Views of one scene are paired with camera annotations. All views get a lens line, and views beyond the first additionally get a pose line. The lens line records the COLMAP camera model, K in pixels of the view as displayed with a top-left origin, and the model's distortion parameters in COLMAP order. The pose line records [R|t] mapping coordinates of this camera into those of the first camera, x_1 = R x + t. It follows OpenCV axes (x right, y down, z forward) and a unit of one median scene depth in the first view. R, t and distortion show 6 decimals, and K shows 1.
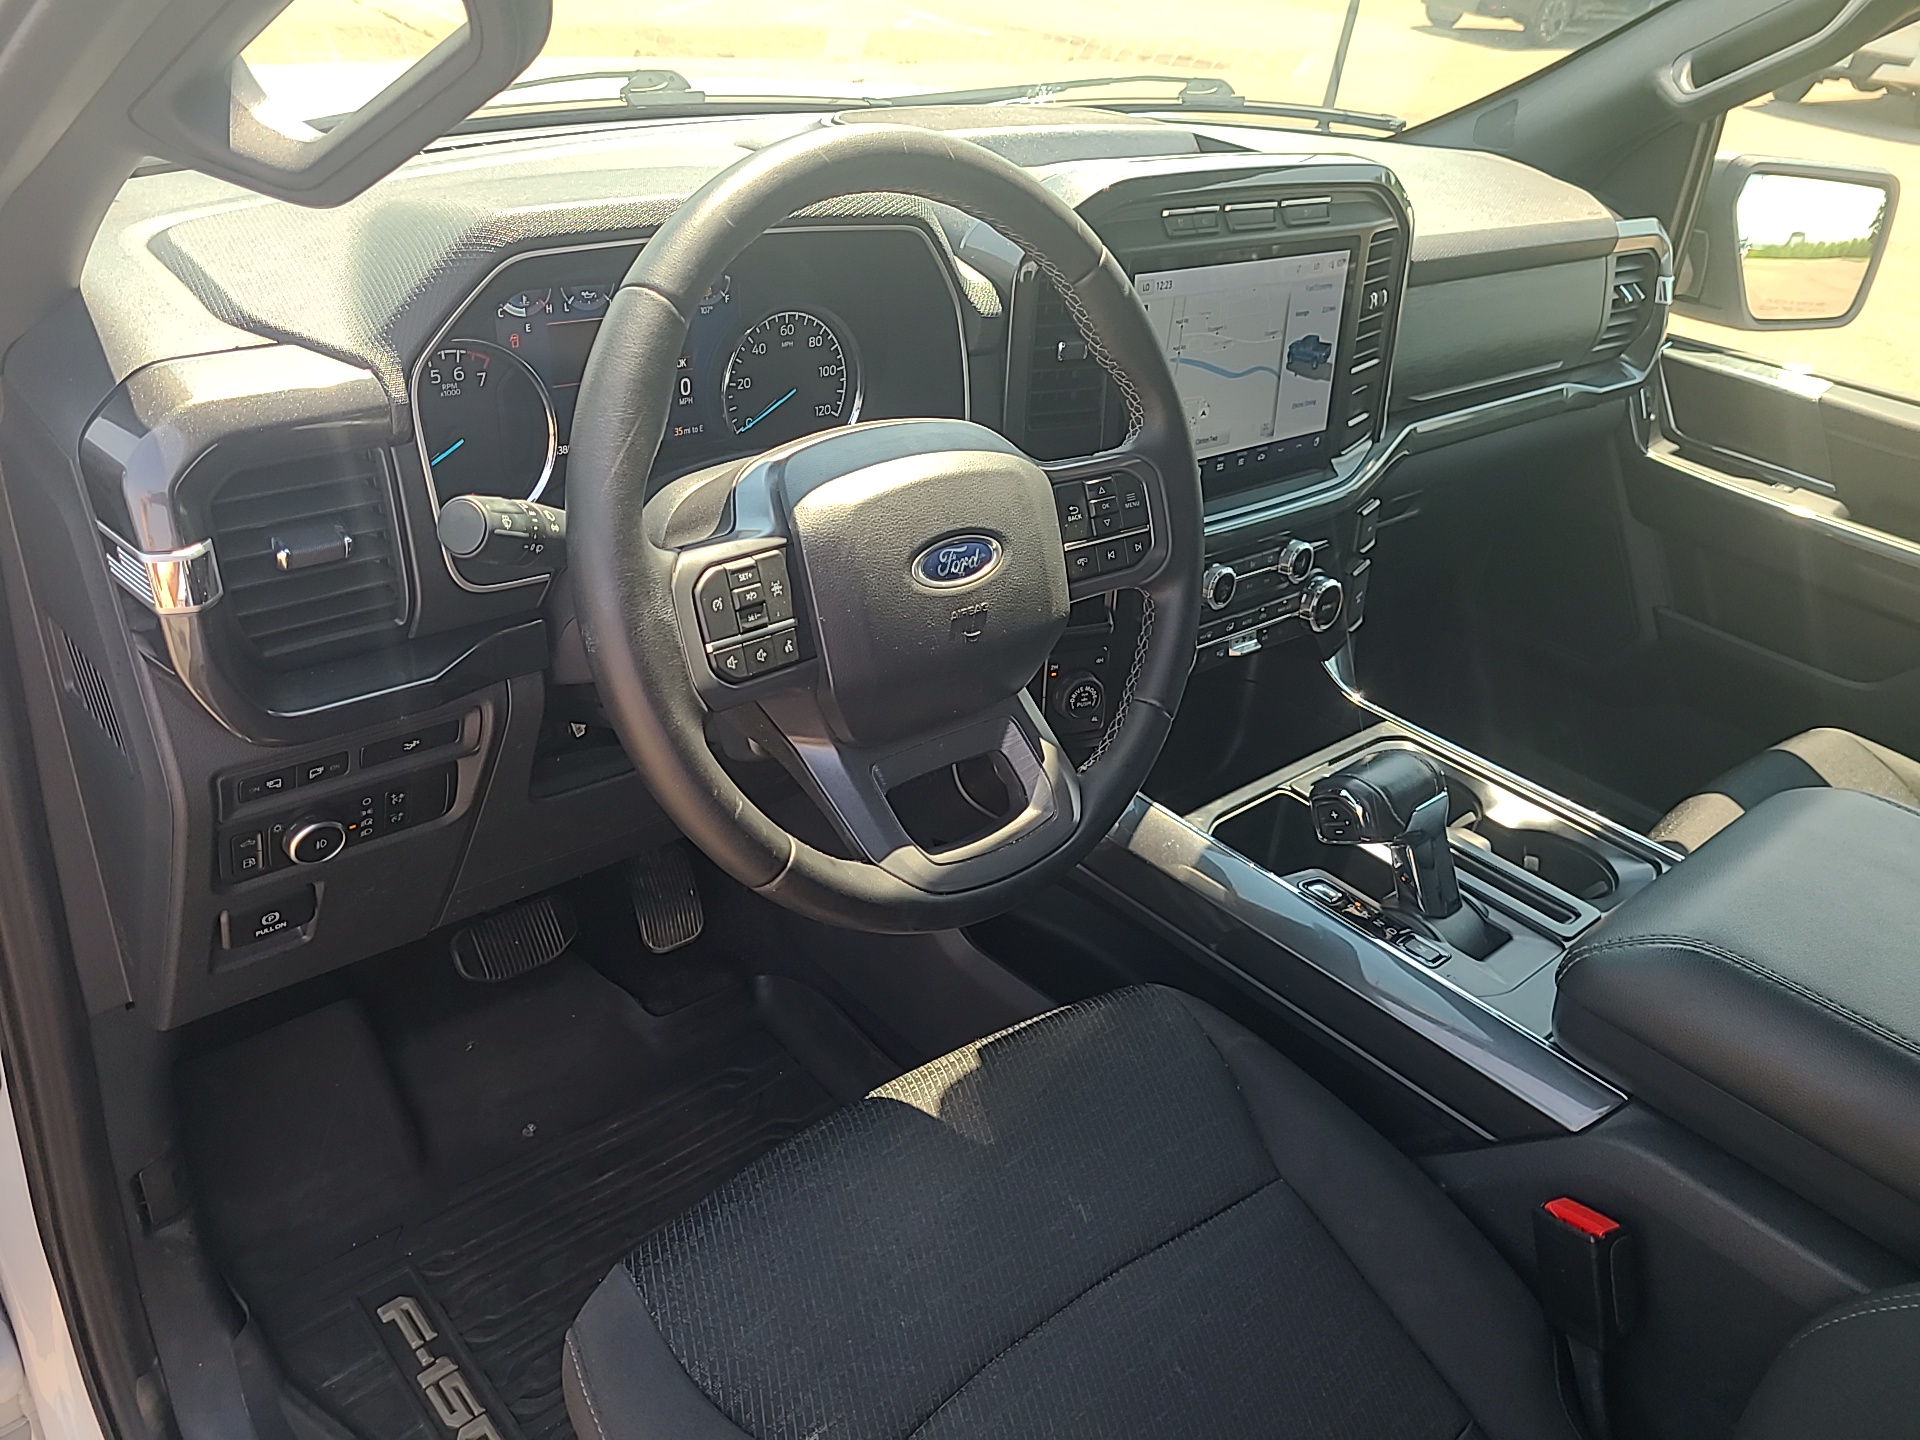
lens RADIAL K [[1454.7, 0, 927.7], [0, 1454.7, 743.9], [0, 0, 1]] dist [0.037714, -0.001167]
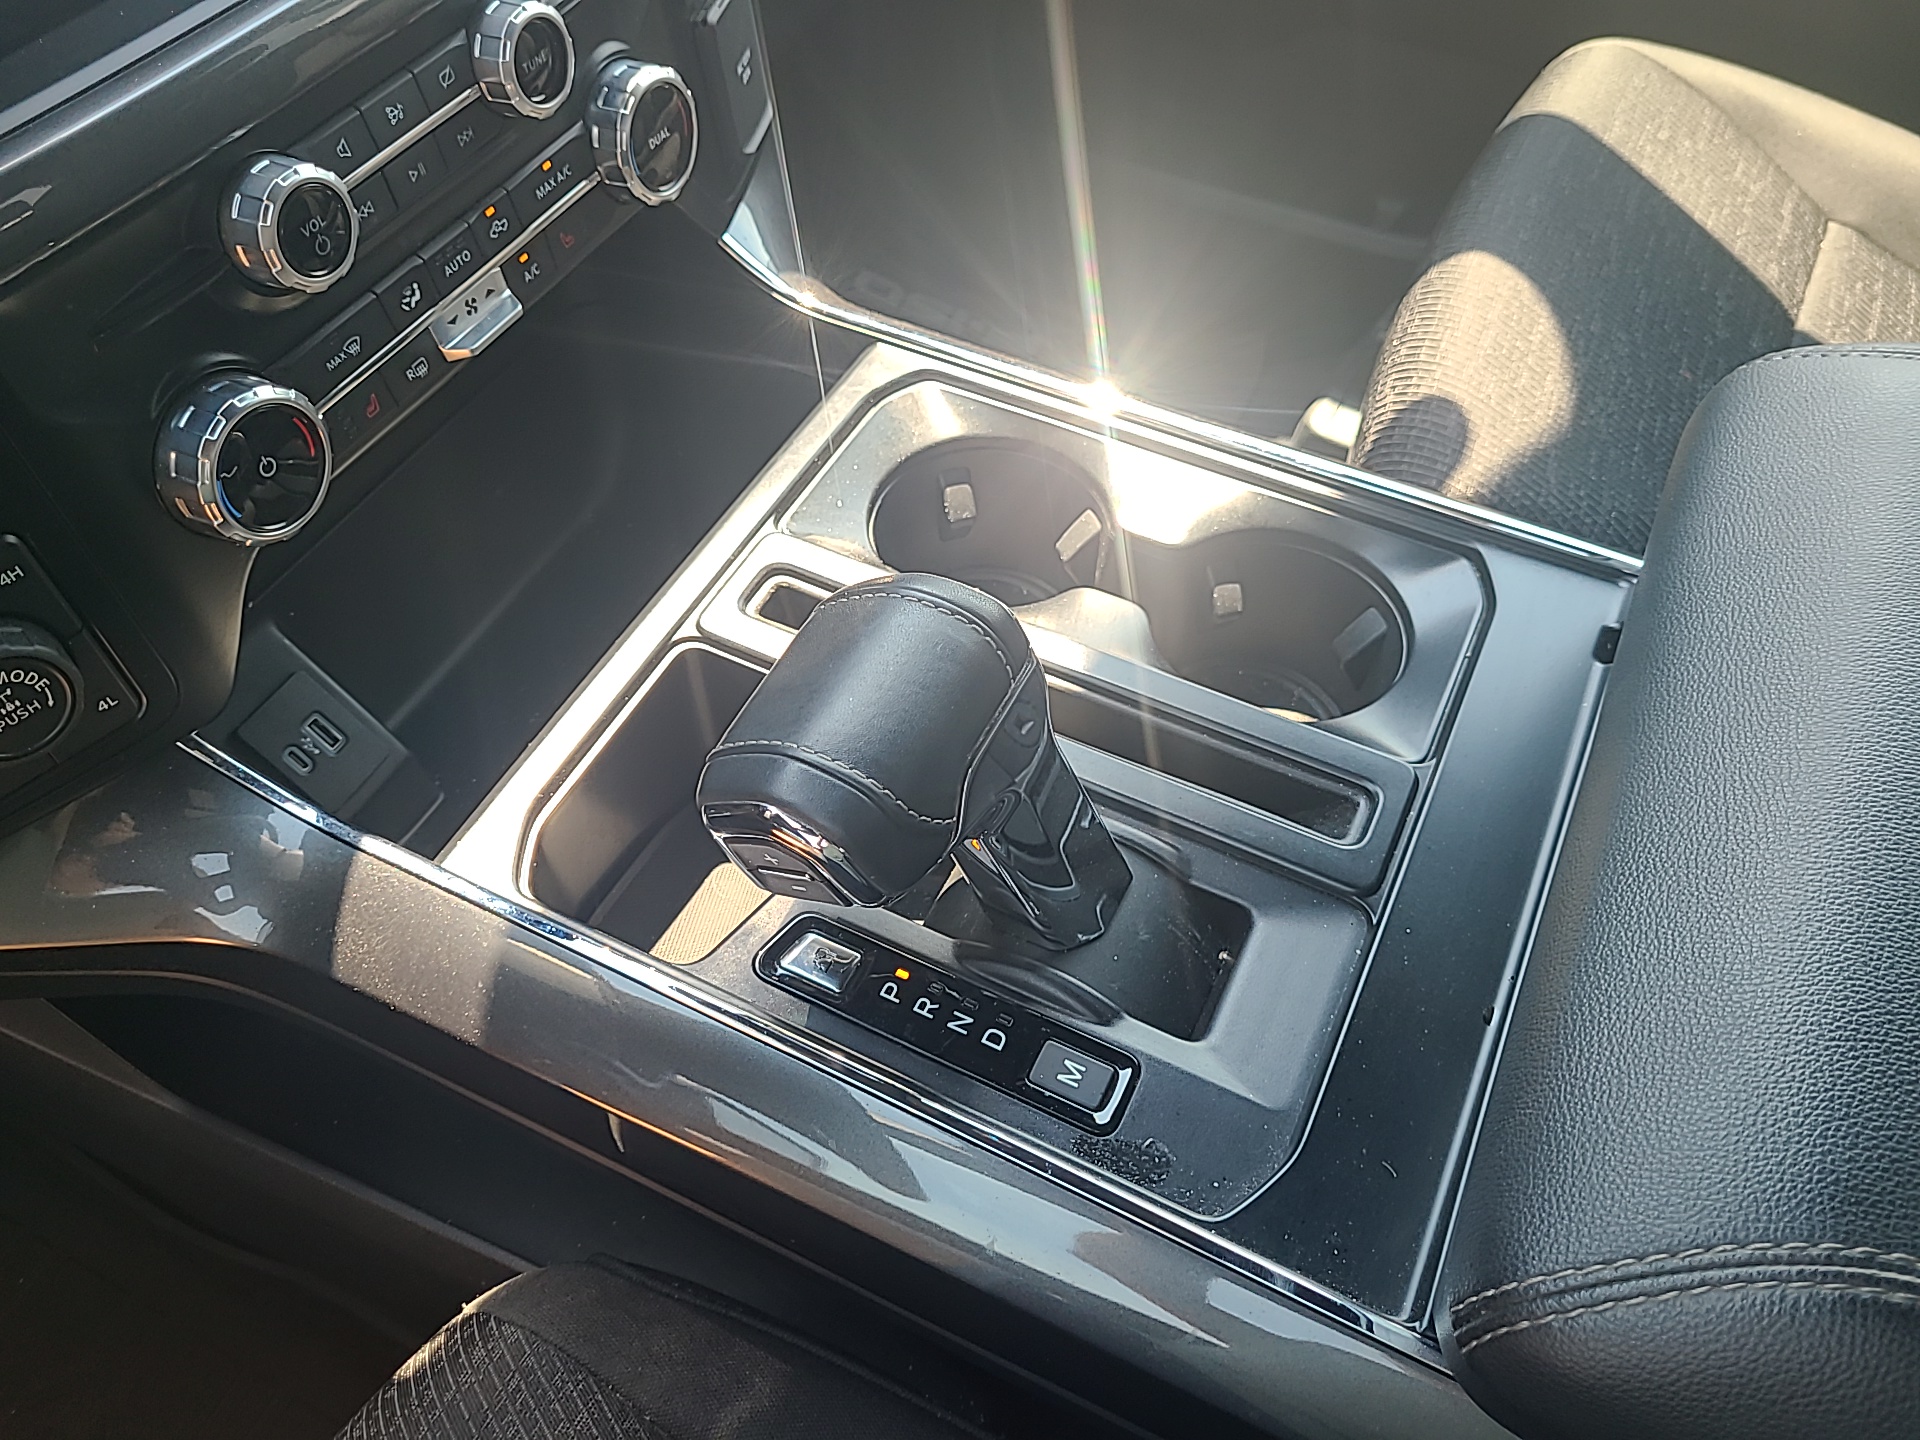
lens RADIAL K [[1452.9, 0, 925.2], [0, 1452.9, 712.6], [0, 0, 1]] dist [-0.000053, -0.003521]
pose [[0.924170, -0.351386, 0.149793, 0.367146], [0.269776, 0.878042, 0.395301, -0.153103], [-0.270427, -0.324915, 0.906256, 0.908810]]
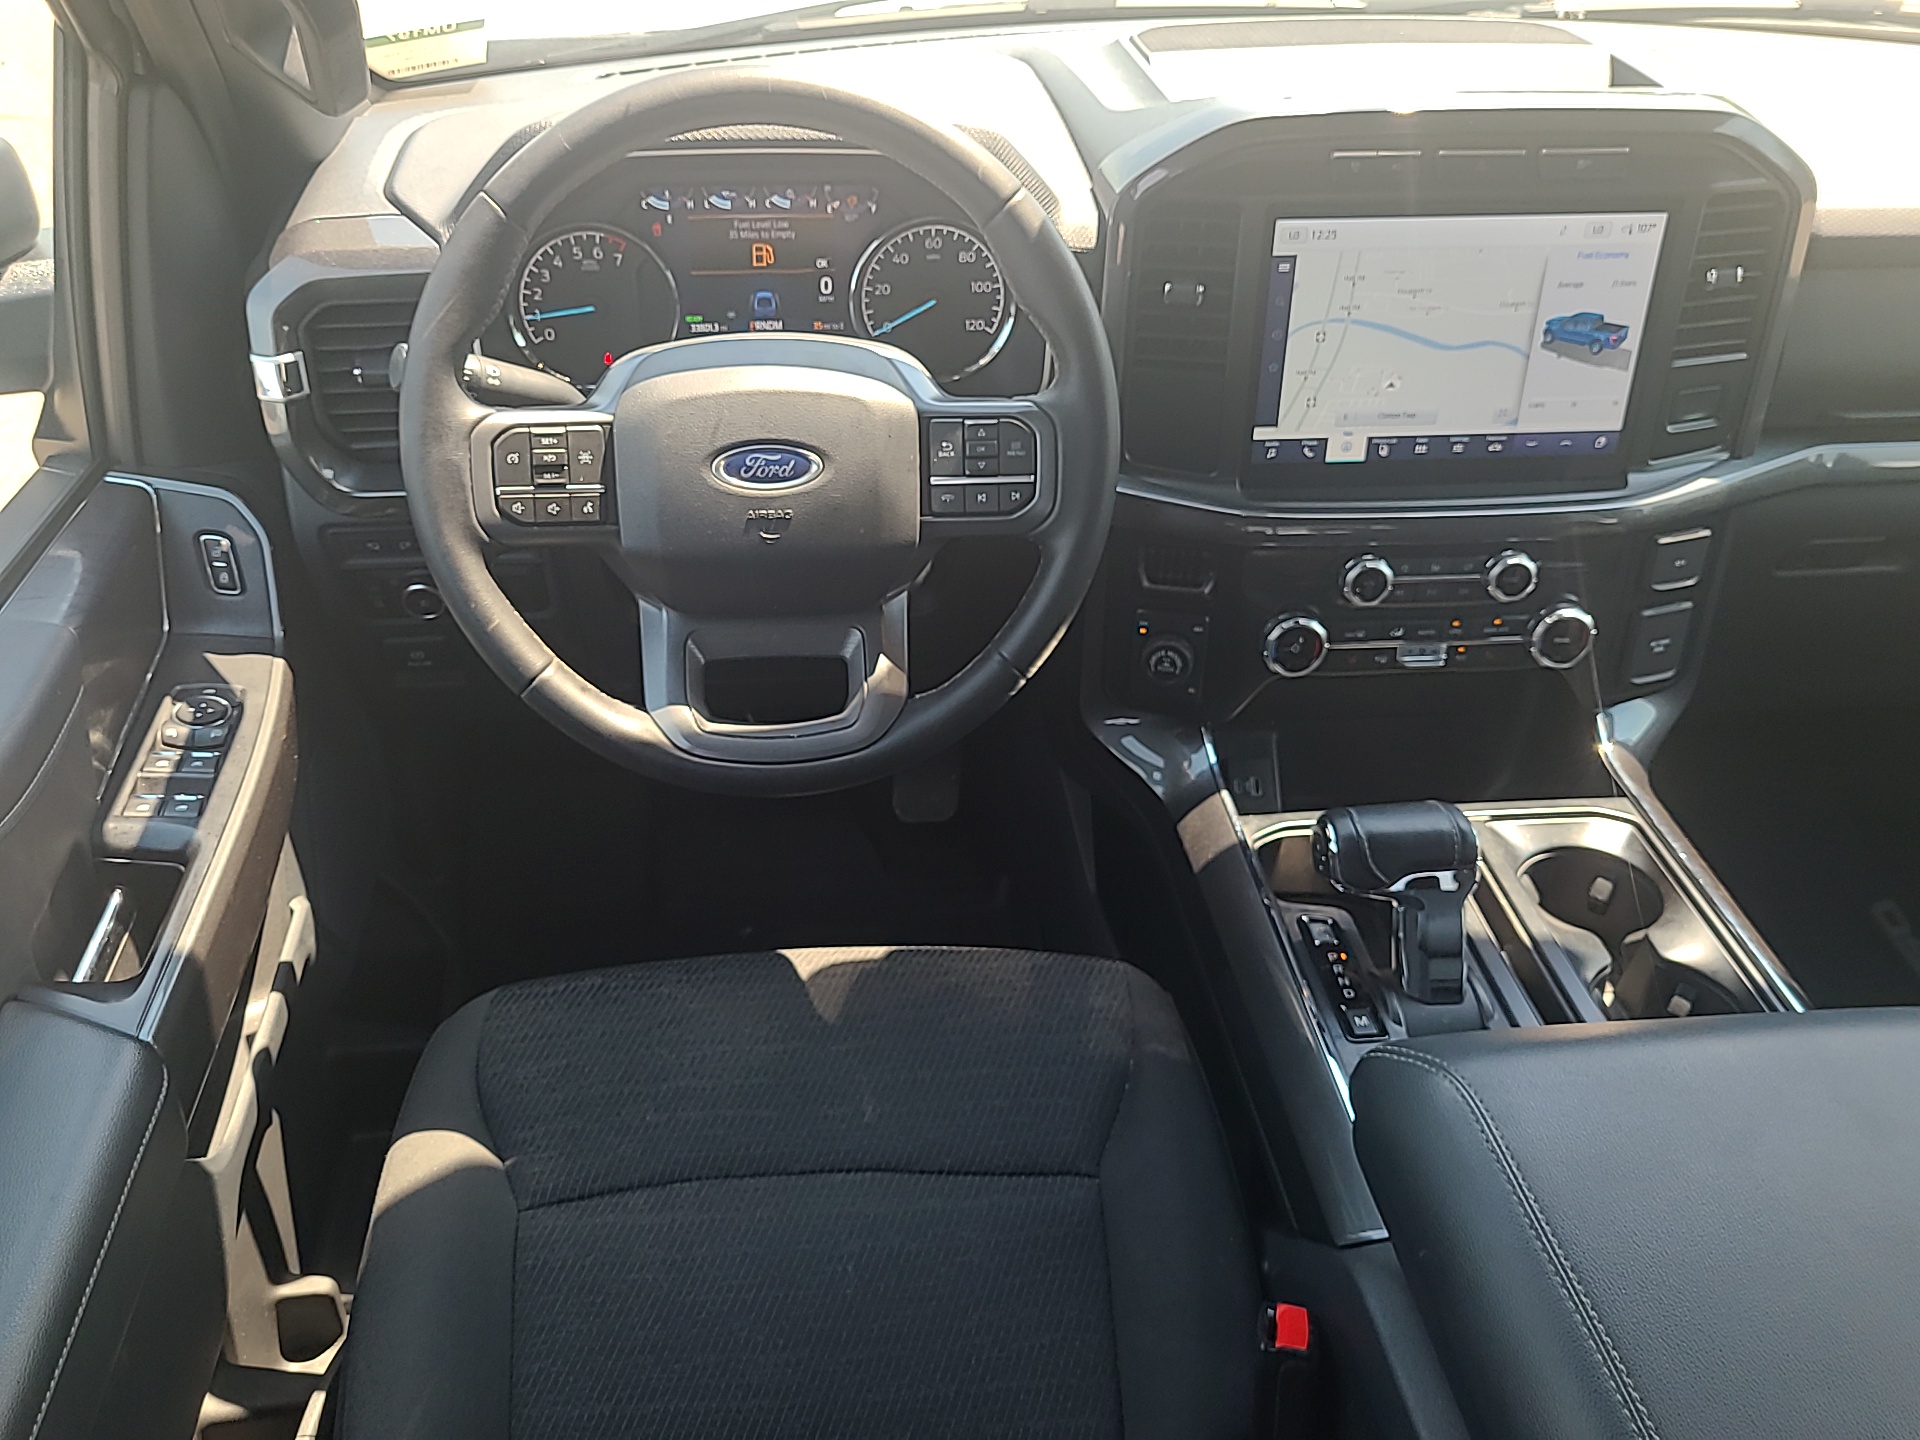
lens RADIAL K [[1642.3, 0, 923.7], [0, 1642.3, 750.3], [0, 0, 1]] dist [0.023589, -0.004997]
pose [[0.799964, 0.266215, -0.537762, 0.823352], [-0.241841, 0.963227, 0.117079, -0.090963], [0.549155, 0.036394, 0.834928, 0.030747]]
